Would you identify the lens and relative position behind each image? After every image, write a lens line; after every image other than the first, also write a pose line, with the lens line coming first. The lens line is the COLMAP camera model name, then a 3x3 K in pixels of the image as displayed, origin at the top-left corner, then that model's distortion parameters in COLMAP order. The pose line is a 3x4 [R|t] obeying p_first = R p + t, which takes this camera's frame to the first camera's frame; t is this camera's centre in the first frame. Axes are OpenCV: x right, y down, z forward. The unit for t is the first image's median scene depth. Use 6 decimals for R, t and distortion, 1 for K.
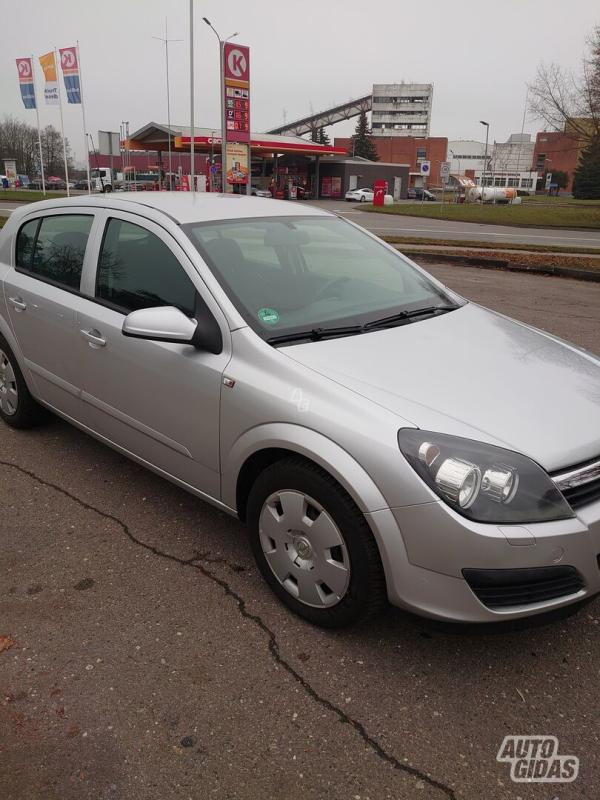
lens RADIAL K [[590.1, 0, 300.0], [0, 590.1, 400.0], [0, 0, 1]] dist [0.016882, 0.000463]
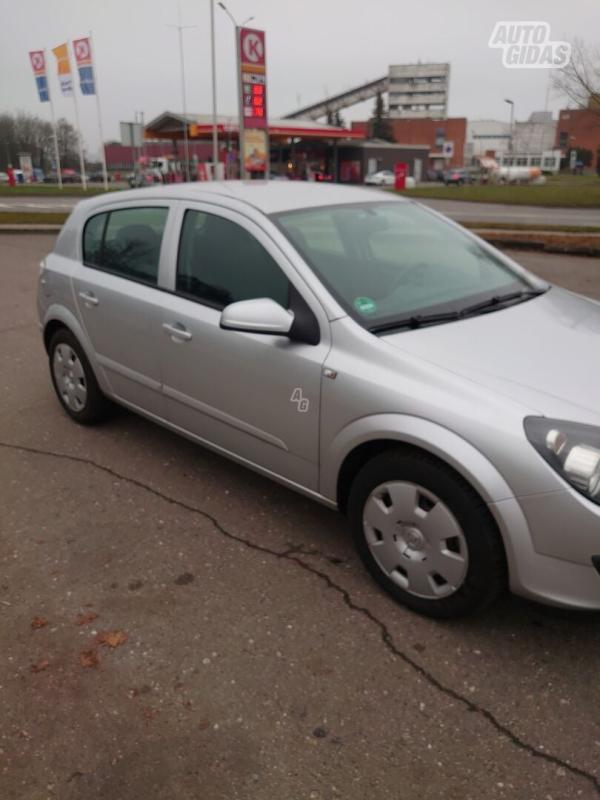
lens RADIAL K [[596.1, 0, 306.9], [0, 596.1, 403.7], [0, 0, 1]] dist [-0.004883, 0.008597]
pose [[0.999602, -0.023283, -0.015935, -0.128162], [0.023672, 0.999416, 0.024631, -0.004737], [0.015353, -0.024998, 0.999570, 0.003252]]
